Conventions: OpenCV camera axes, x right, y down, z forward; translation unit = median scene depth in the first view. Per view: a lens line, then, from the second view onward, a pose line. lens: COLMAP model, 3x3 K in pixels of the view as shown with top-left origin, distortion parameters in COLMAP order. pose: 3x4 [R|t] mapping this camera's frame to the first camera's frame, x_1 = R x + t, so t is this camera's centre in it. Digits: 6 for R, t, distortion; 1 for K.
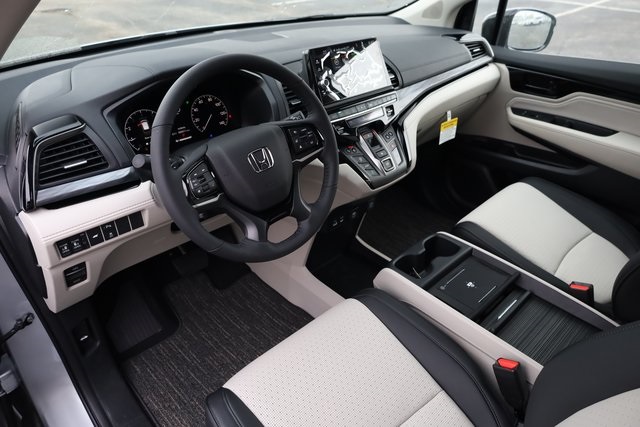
lens RADIAL K [[442.5, 0, 320.0], [0, 442.5, 213.5], [0, 0, 1]] dist [-0.001414, 0.003197]
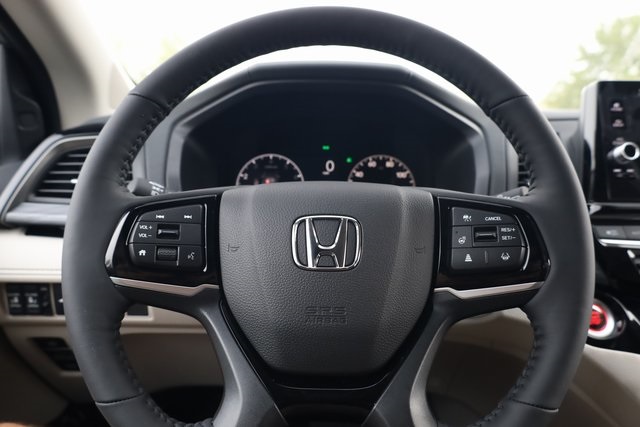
lens RADIAL K [[442.5, 0, 320.0], [0, 442.5, 213.5], [0, 0, 1]] dist [-0.001414, 0.003197]
pose [[0.725176, 0.157646, -0.670275, 0.083652], [-0.369720, 0.910358, -0.185890, -0.049625], [0.580885, 0.382617, 0.718454, 0.508255]]
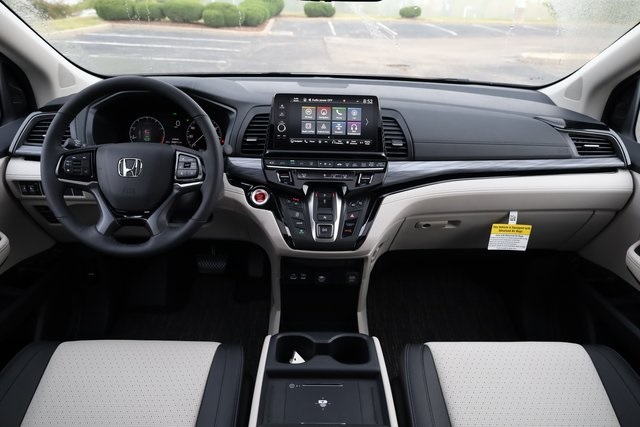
lens RADIAL K [[442.5, 0, 320.0], [0, 442.5, 213.5], [0, 0, 1]] dist [-0.001414, 0.003197]
pose [[0.730384, 0.302558, -0.612371, 0.683296], [-0.379273, 0.925272, 0.004790, -0.144209], [0.568060, 0.228757, 0.790556, 0.289779]]
